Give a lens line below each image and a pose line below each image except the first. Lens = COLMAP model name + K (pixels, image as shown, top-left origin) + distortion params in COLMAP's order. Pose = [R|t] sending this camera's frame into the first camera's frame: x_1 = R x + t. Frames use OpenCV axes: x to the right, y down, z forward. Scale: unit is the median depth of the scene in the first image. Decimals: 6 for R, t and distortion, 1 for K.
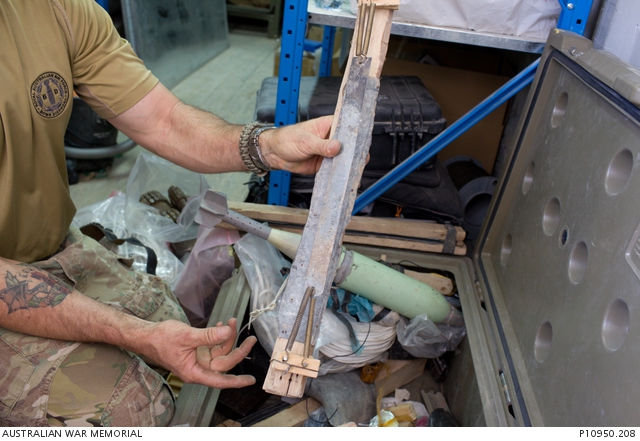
lens RADIAL K [[622.3, 0, 321.6], [0, 622.3, 212.4], [0, 0, 1]] dist [-0.112927, 0.151134]
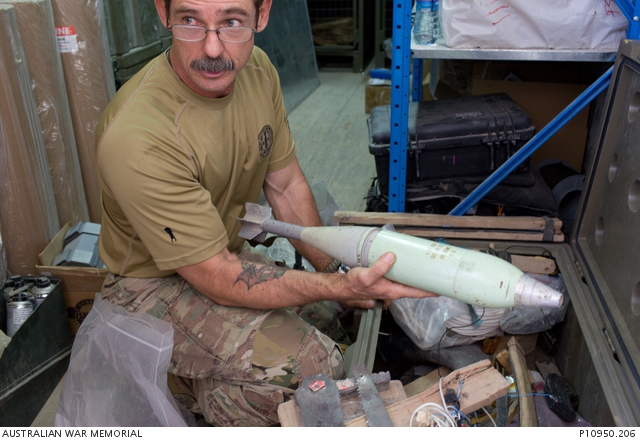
lens RADIAL K [[622.3, 0, 321.6], [0, 622.3, 212.4], [0, 0, 1]] dist [-0.112927, 0.151134]
pose [[0.987184, -0.082578, -0.136558, -0.051768], [0.075768, 0.995644, -0.054343, 0.043254], [0.140450, 0.043299, 0.989140, -0.194781]]
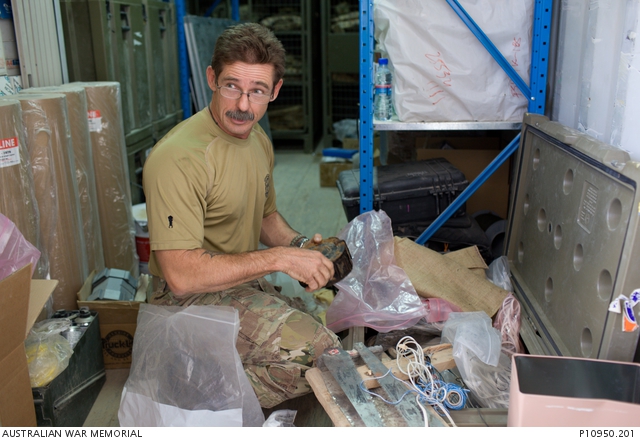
lens RADIAL K [[622.3, 0, 321.6], [0, 622.3, 212.4], [0, 0, 1]] dist [-0.112927, 0.151134]
pose [[0.991433, -0.128393, -0.023988, -0.134499], [0.121941, 0.975661, -0.182252, 0.165018], [0.046804, 0.177766, 0.982959, -0.512282]]
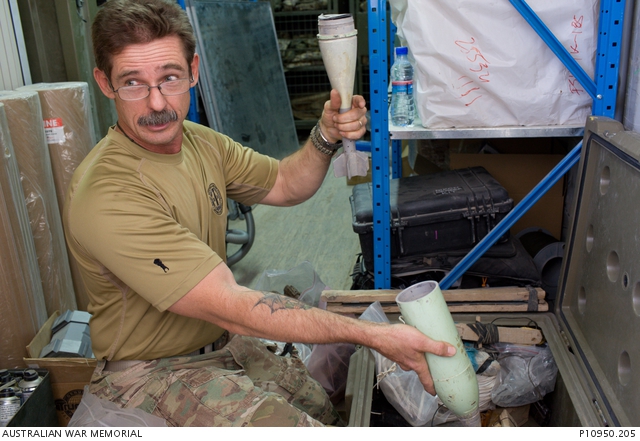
lens RADIAL K [[622.3, 0, 321.6], [0, 622.3, 212.4], [0, 0, 1]] dist [-0.112927, 0.151134]
pose [[0.985722, -0.135367, -0.100141, -0.048783], [0.118670, 0.980413, -0.157185, 0.018089], [0.119458, 0.143057, 0.982479, -0.218534]]
